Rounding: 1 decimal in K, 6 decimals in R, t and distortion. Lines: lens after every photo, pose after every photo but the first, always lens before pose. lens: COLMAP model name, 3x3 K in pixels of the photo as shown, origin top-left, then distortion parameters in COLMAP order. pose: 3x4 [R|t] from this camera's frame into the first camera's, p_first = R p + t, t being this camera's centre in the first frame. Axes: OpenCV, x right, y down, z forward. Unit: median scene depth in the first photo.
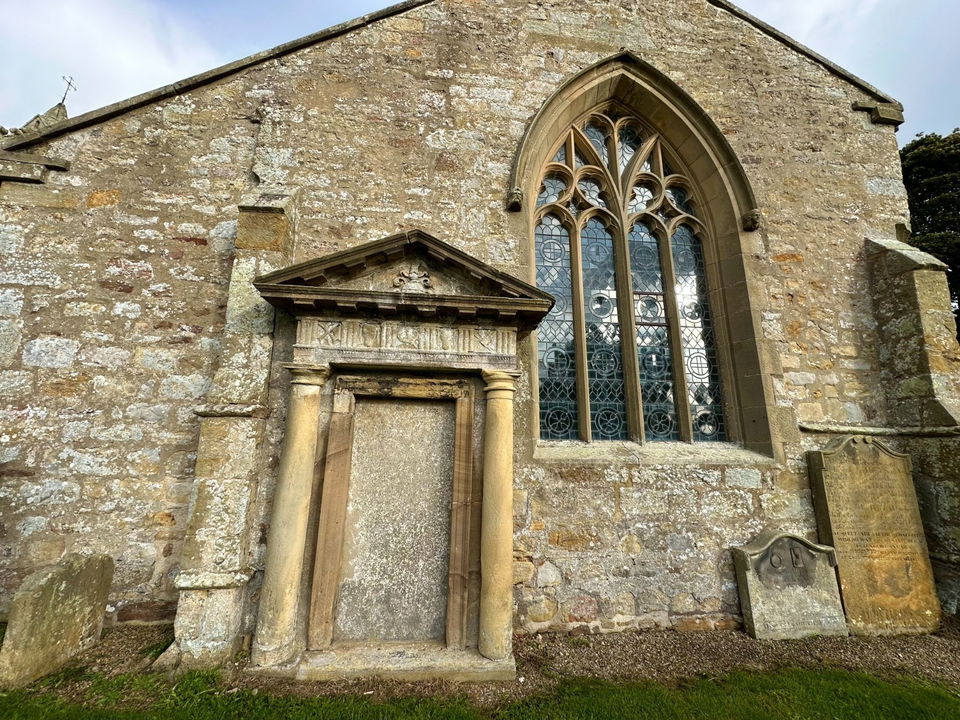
lens RADIAL K [[430.7, 0, 480.0], [0, 430.7, 360.0], [0, 0, 1]] dist [0.000468, 0.000730]
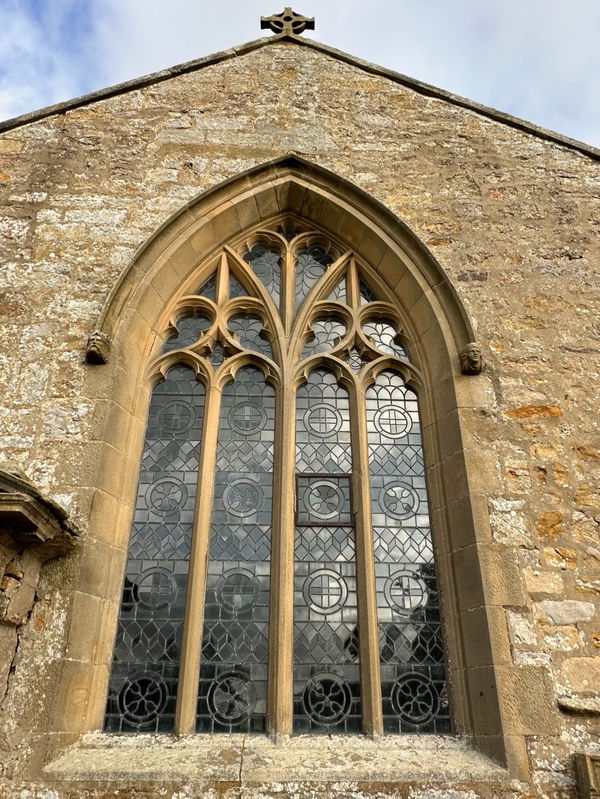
lens RADIAL K [[648.9, 0, 300.0], [0, 648.9, 399.5], [0, 0, 1]] dist [-0.000835, 0.007279]
pose [[0.996134, -0.046980, -0.074229, 0.431284], [0.023460, 0.956558, -0.290596, 0.013489], [0.084657, 0.287731, 0.953962, 0.057108]]
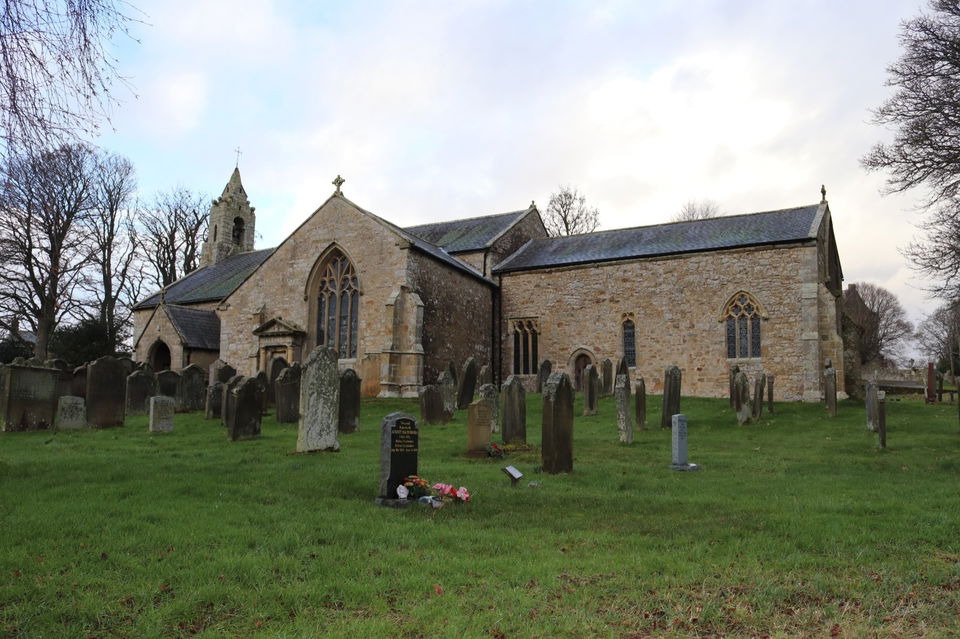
lens RADIAL K [[804.2, 0, 480.1], [0, 804.2, 373.8], [0, 0, 1]] dist [-0.113720, 0.013853]
pose [[0.811093, -0.037920, -0.583687, 4.897371], [0.130900, 0.984354, 0.117948, -0.307077], [0.570082, -0.172071, 0.803367, -3.521826]]
